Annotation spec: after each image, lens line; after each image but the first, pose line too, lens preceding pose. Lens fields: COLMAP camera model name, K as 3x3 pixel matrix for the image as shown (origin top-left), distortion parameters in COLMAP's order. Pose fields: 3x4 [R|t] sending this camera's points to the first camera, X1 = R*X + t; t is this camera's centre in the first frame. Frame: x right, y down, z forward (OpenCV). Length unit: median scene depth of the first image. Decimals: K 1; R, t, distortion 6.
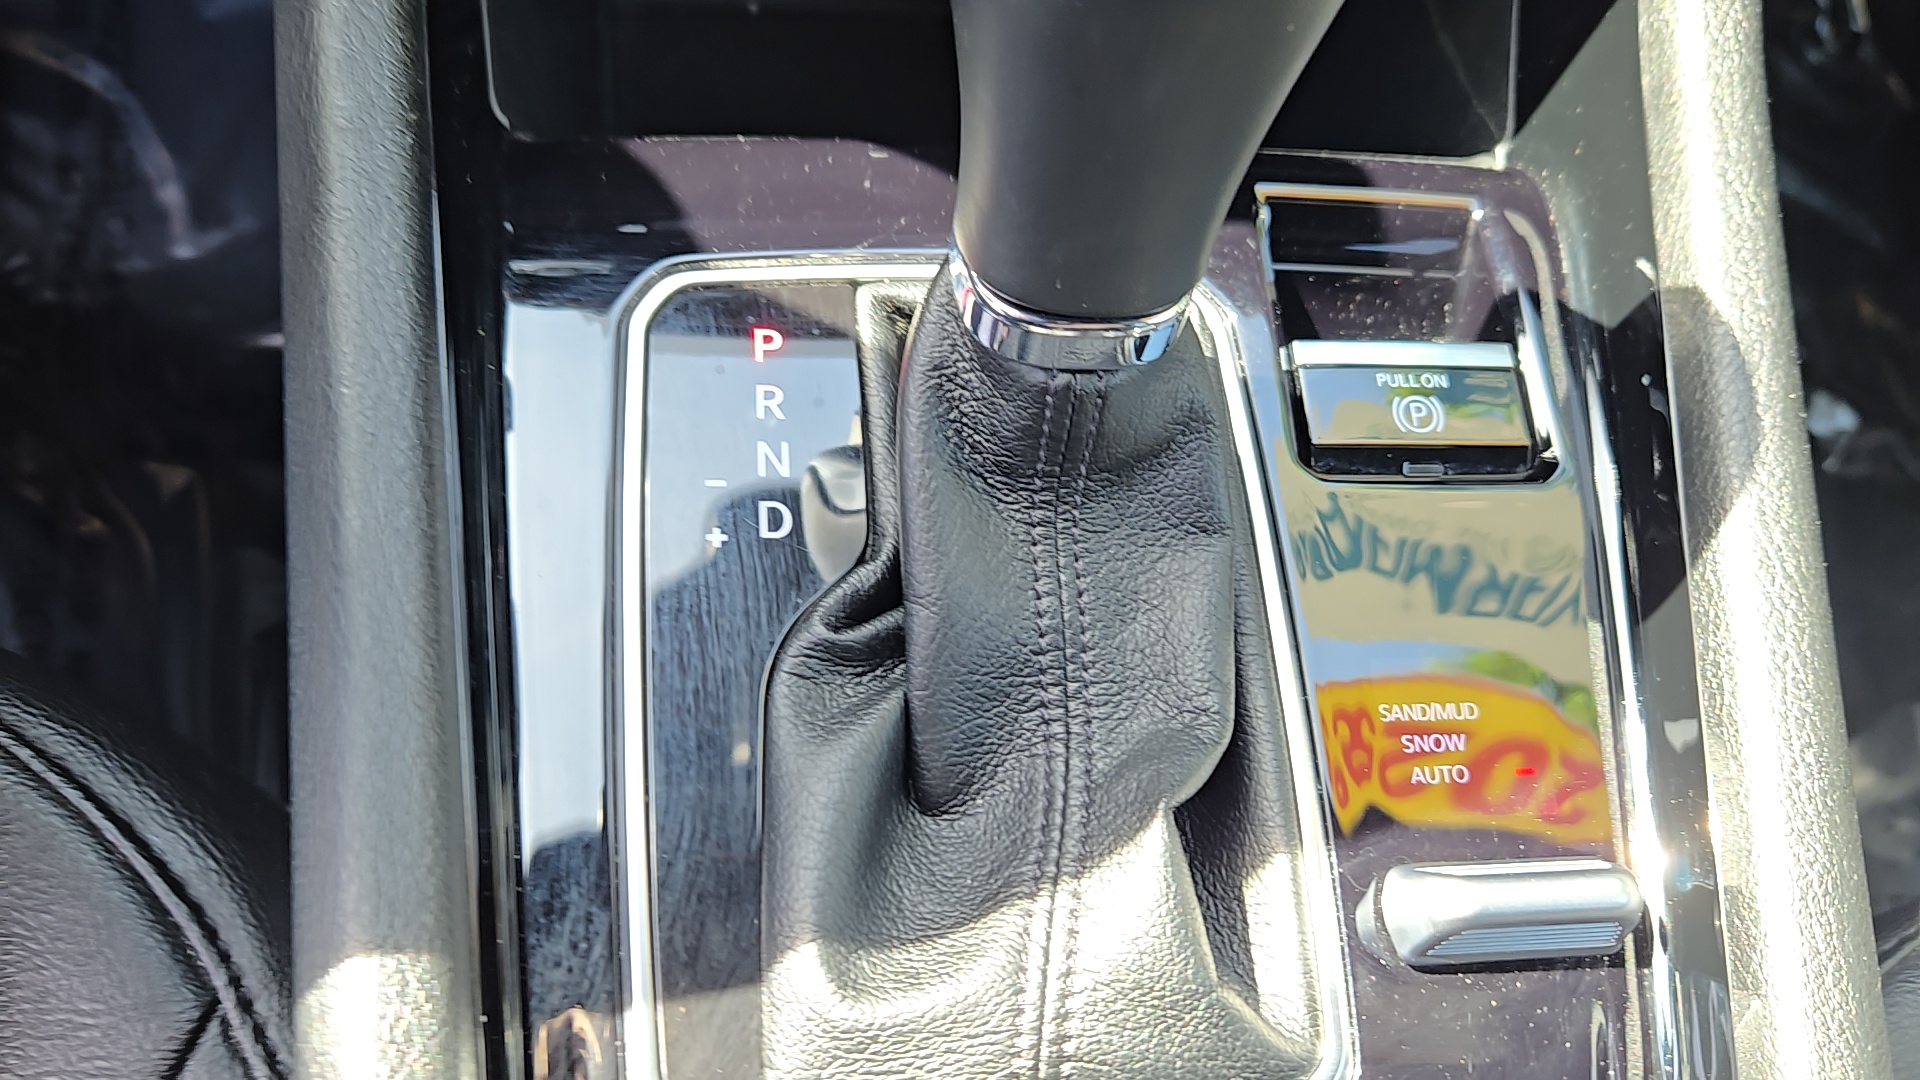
lens RADIAL K [[1640.9, 0, 970.3], [0, 1640.9, 554.5], [0, 0, 1]] dist [0.000740, 0.020338]
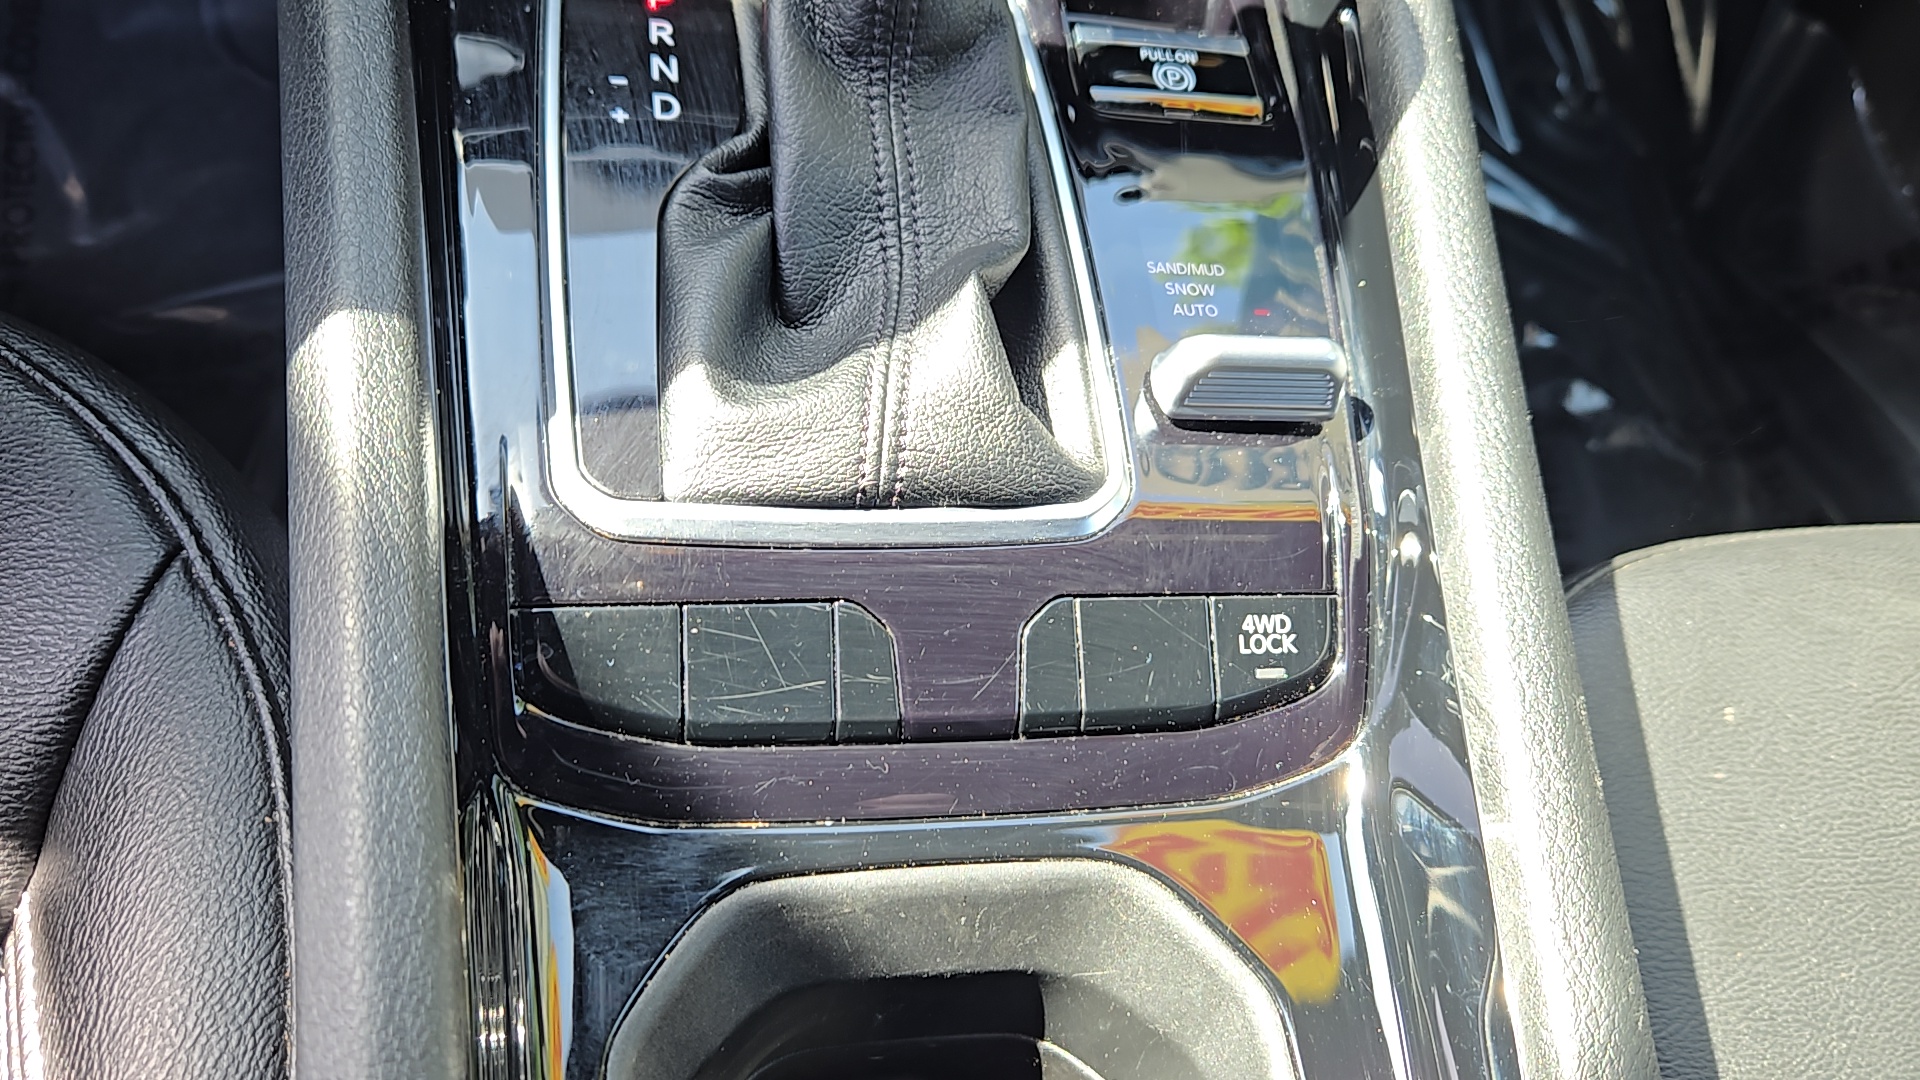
lens RADIAL K [[1640.9, 0, 962.3], [0, 1640.9, 522.1], [0, 0, 1]] dist [0.000740, 0.020338]
pose [[0.996540, -0.013223, 0.082052, -0.000365], [0.024341, 0.990409, -0.136008, 0.485599], [-0.079467, 0.137535, 0.987304, -0.225654]]
